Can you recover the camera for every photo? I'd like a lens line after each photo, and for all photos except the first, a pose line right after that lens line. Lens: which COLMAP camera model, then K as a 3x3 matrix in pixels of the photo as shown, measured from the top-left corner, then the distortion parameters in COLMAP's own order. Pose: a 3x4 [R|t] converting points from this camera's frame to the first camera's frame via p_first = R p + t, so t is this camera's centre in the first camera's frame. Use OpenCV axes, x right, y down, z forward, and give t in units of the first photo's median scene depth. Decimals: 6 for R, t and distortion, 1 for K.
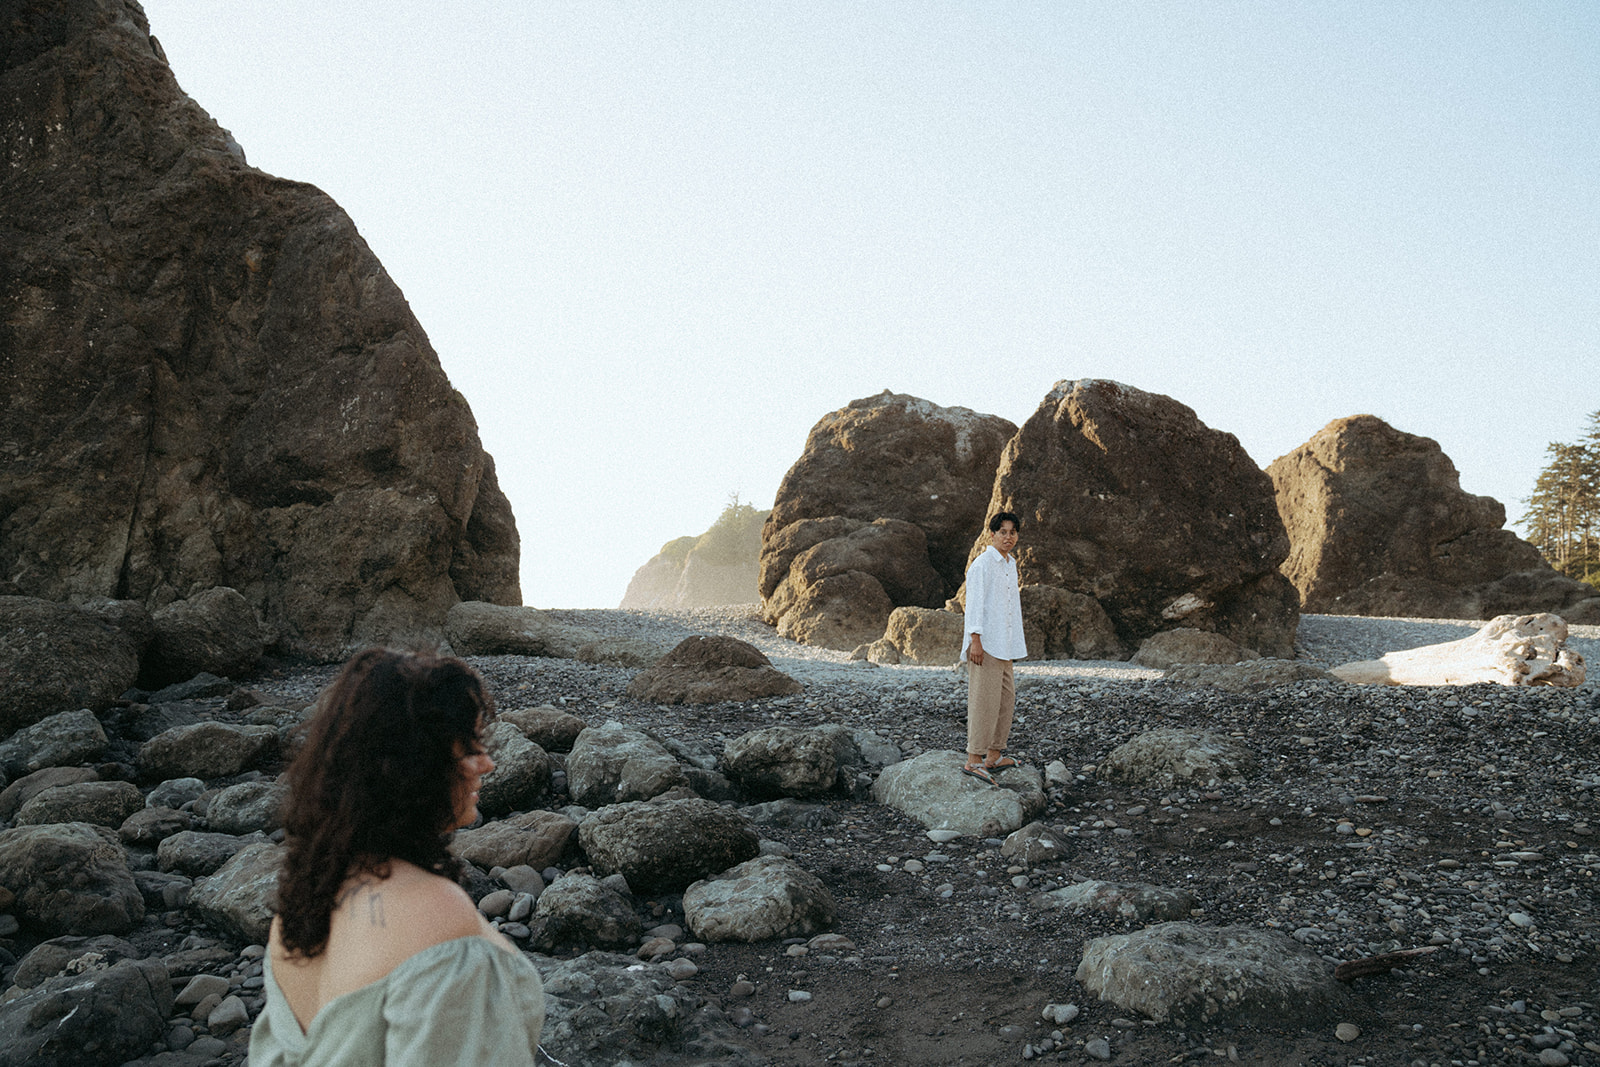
lens RADIAL K [[1122.7, 0, 792.2], [0, 1122.7, 511.3], [0, 0, 1]] dist [-0.133939, 0.108918]
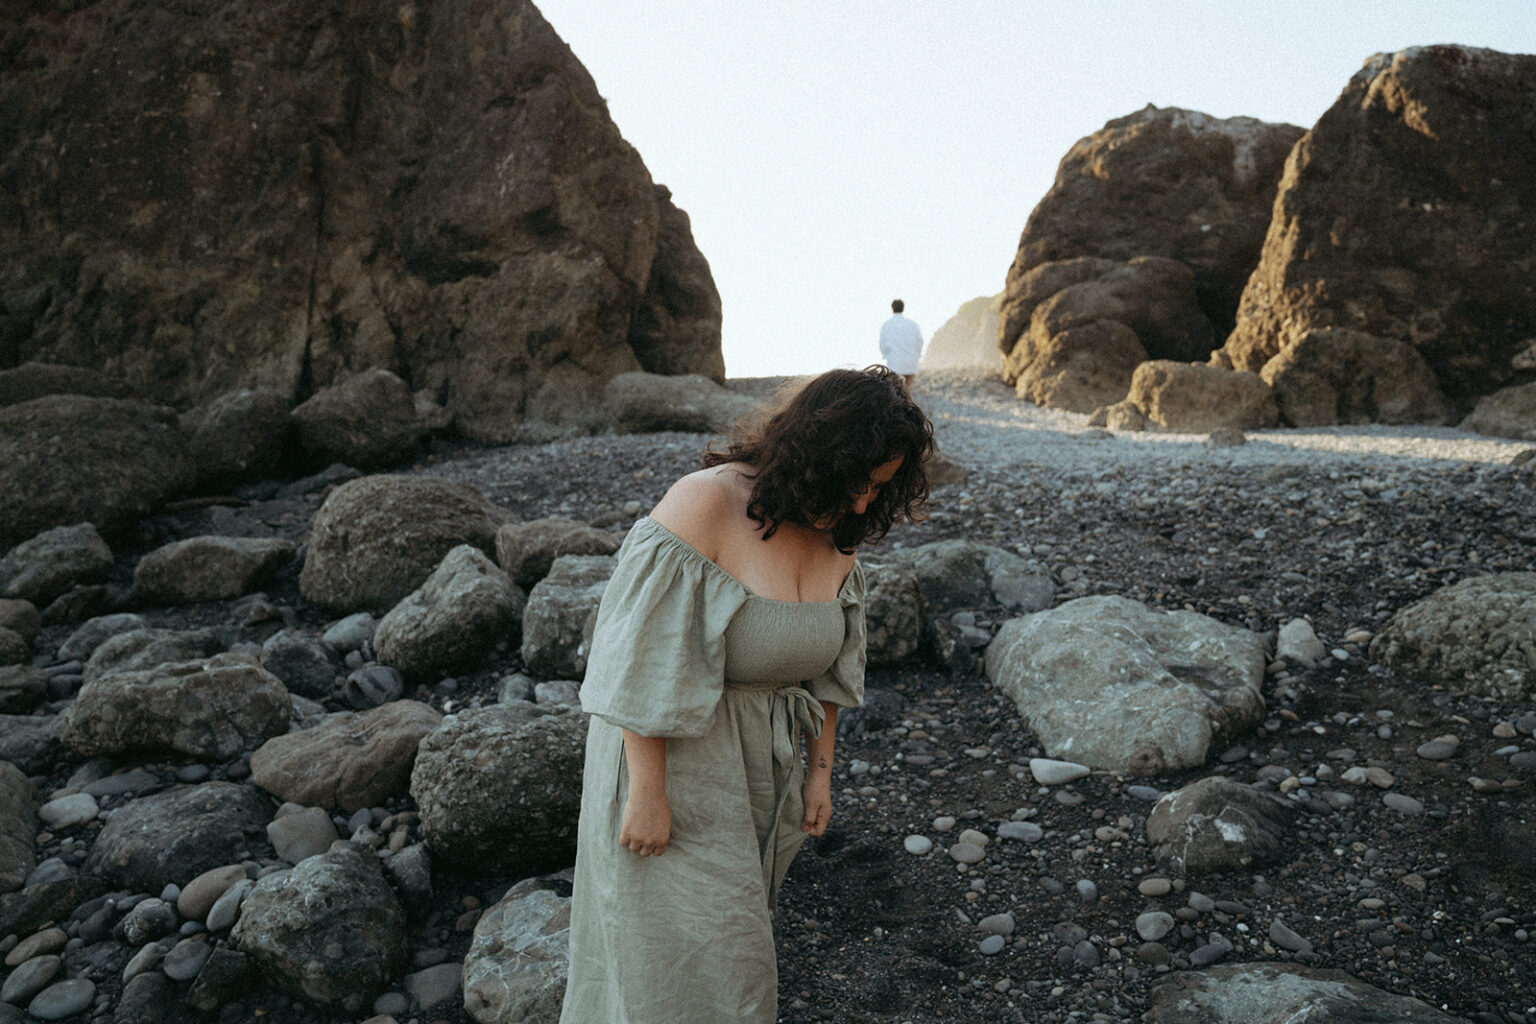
lens RADIAL K [[1077.7, 0, 760.5], [0, 1077.7, 490.7], [0, 0, 1]] dist [-0.133939, 0.108918]
pose [[0.954240, -0.001055, -0.299039, 0.061031], [0.060349, 0.980098, 0.189117, 0.015600], [0.292888, -0.198510, 0.935313, 0.188077]]
